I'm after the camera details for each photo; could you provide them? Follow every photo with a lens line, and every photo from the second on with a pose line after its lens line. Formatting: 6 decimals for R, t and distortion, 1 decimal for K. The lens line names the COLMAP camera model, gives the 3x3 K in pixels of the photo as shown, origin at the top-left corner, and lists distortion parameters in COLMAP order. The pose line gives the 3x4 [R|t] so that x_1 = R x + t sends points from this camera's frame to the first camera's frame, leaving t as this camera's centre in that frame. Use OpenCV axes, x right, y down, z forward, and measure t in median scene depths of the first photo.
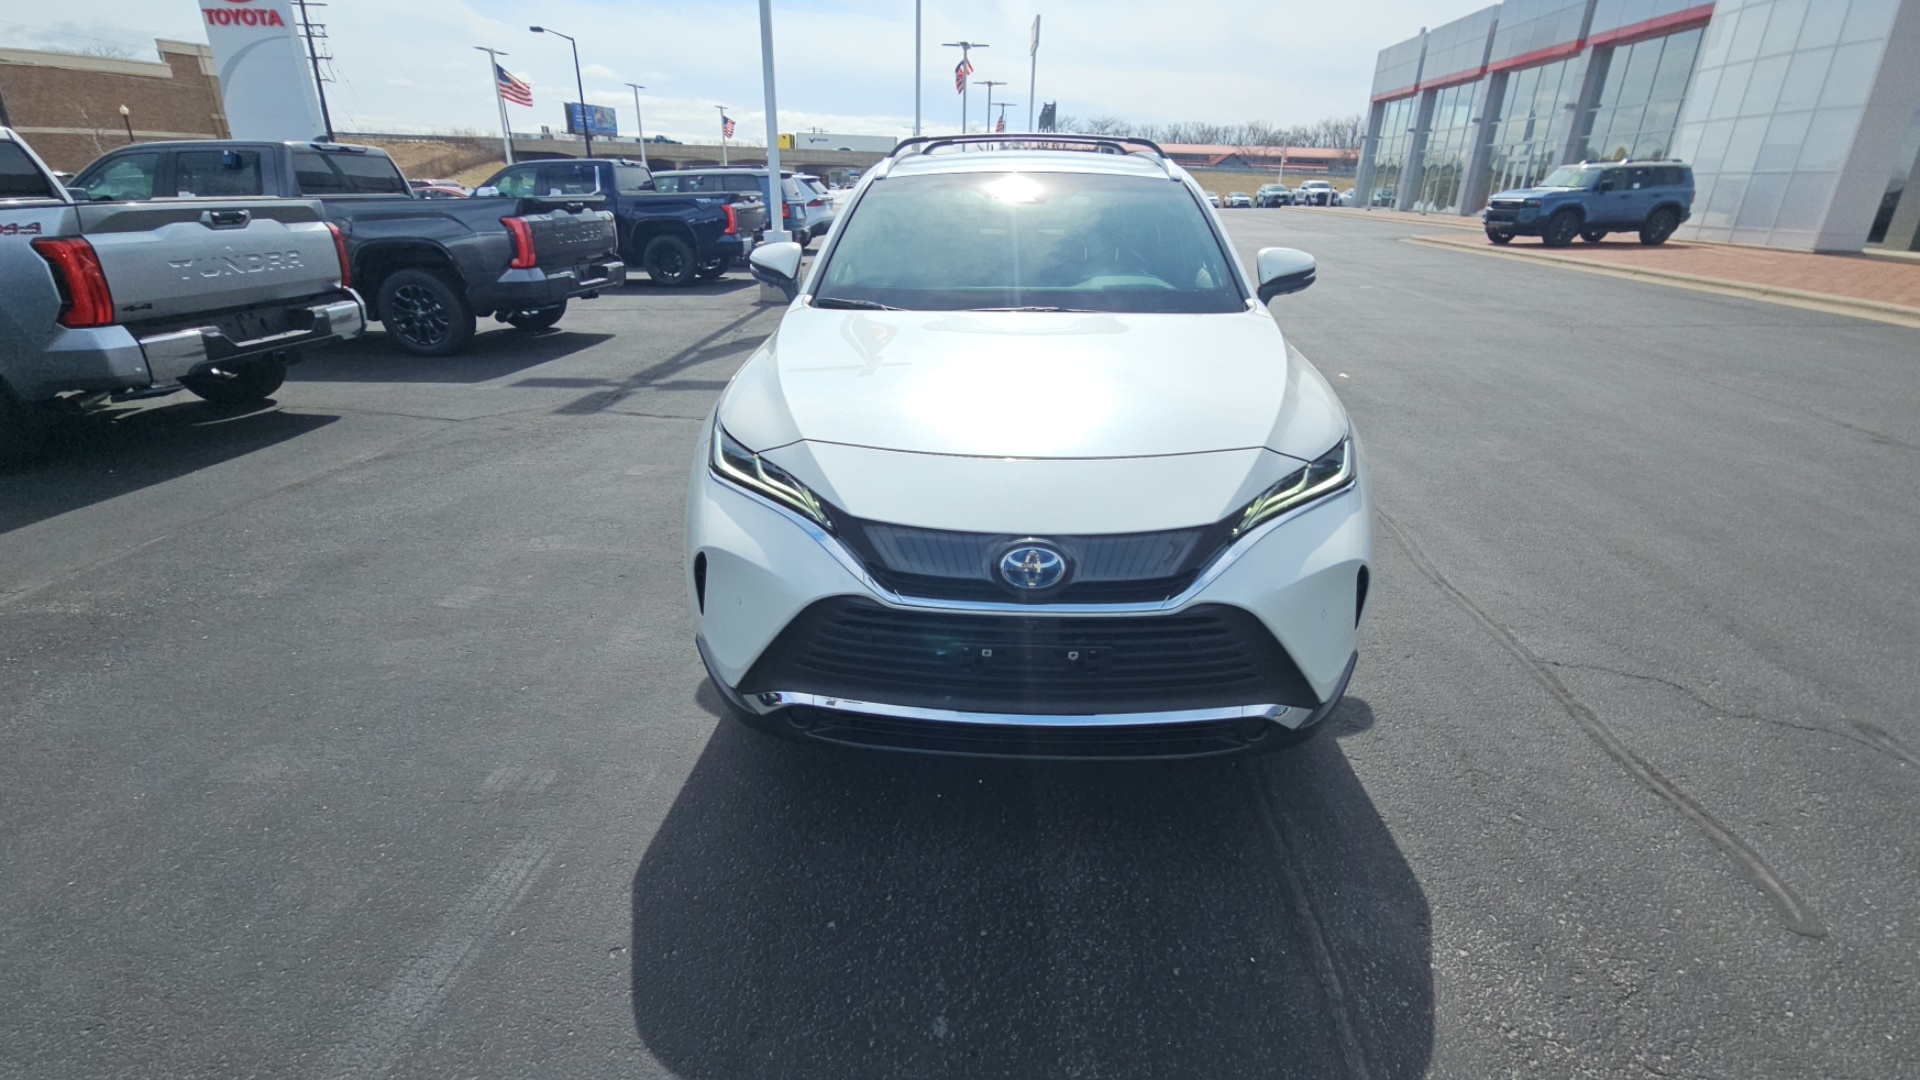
lens RADIAL K [[852.6, 0, 979.6], [0, 852.6, 548.6], [0, 0, 1]] dist [0.011554, -0.008611]
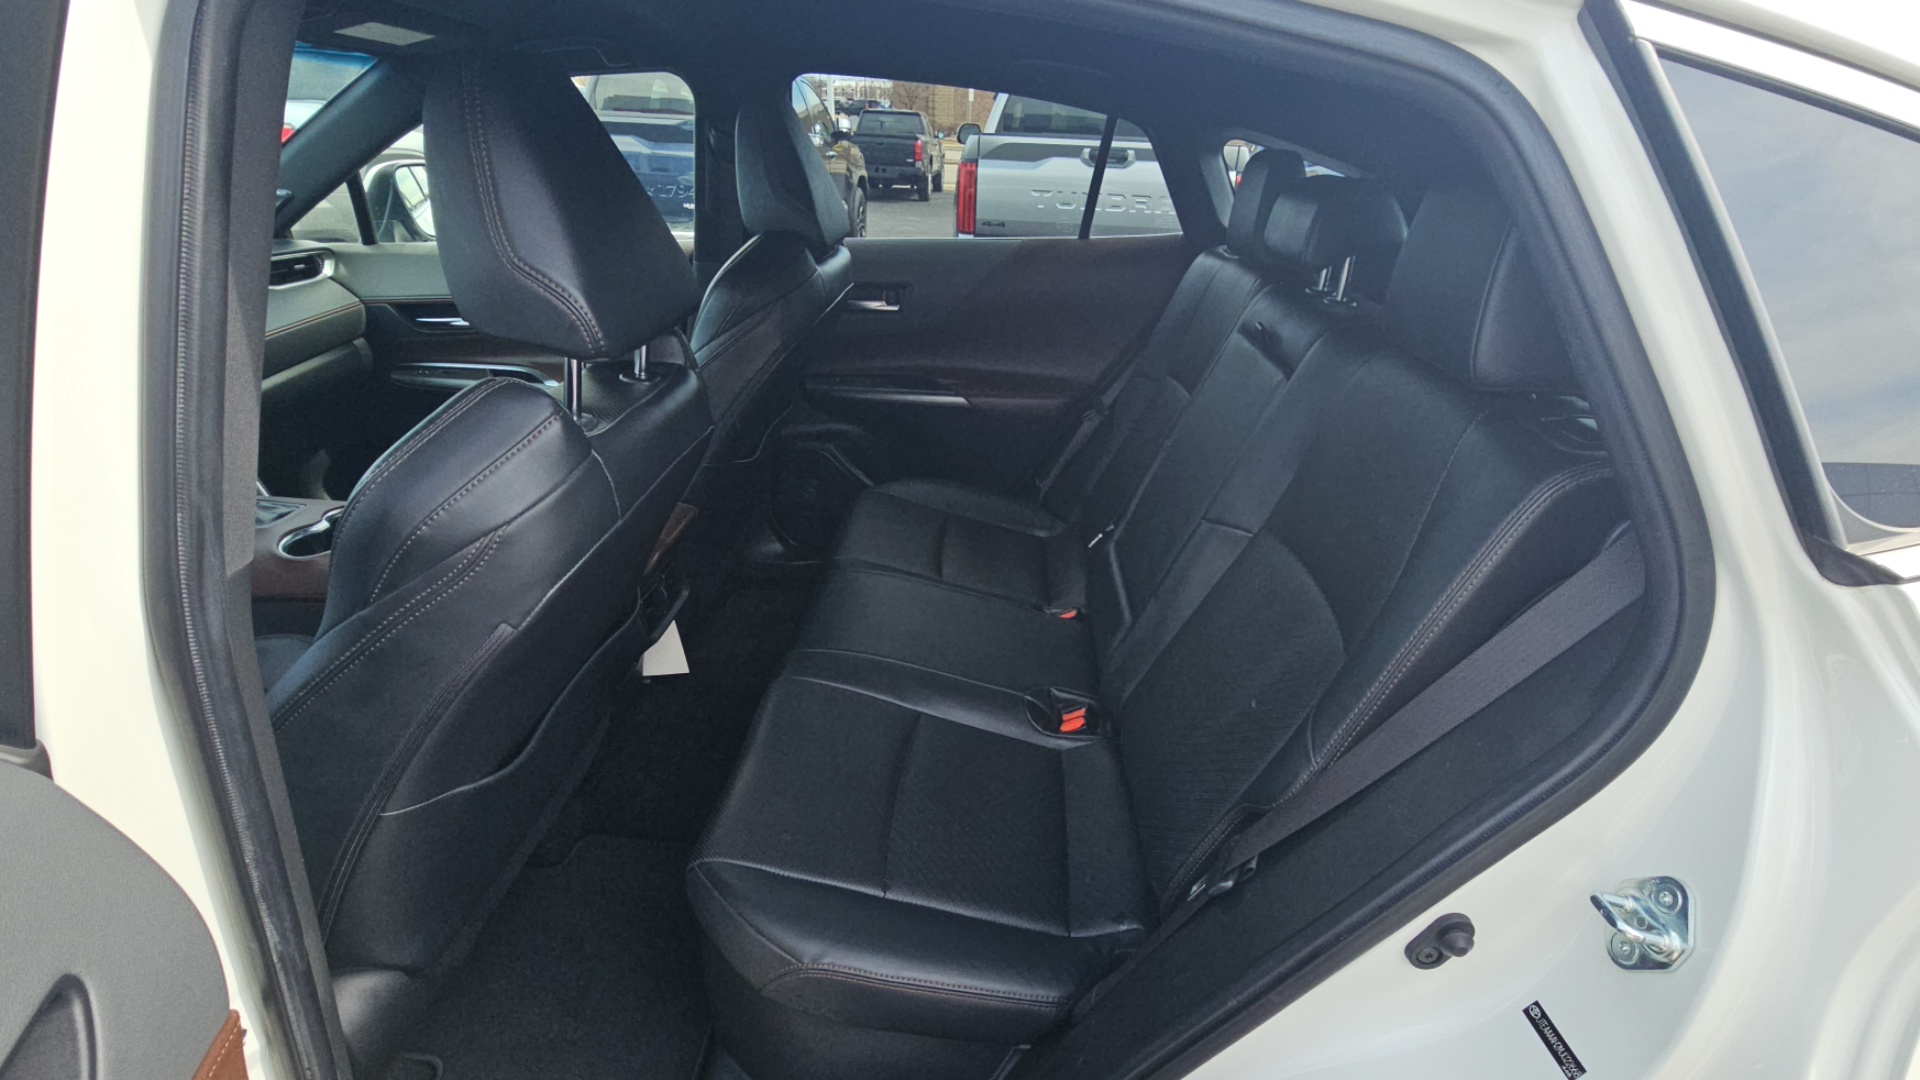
lens RADIAL K [[852.6, 0, 978.8], [0, 852.6, 543.7], [0, 0, 1]] dist [0.011554, -0.008611]
pose [[0.009218, 0.432877, -0.901406, 0.166007], [-0.426460, 0.817056, 0.388009, -0.204294], [0.904459, 0.380837, 0.192137, 0.506204]]
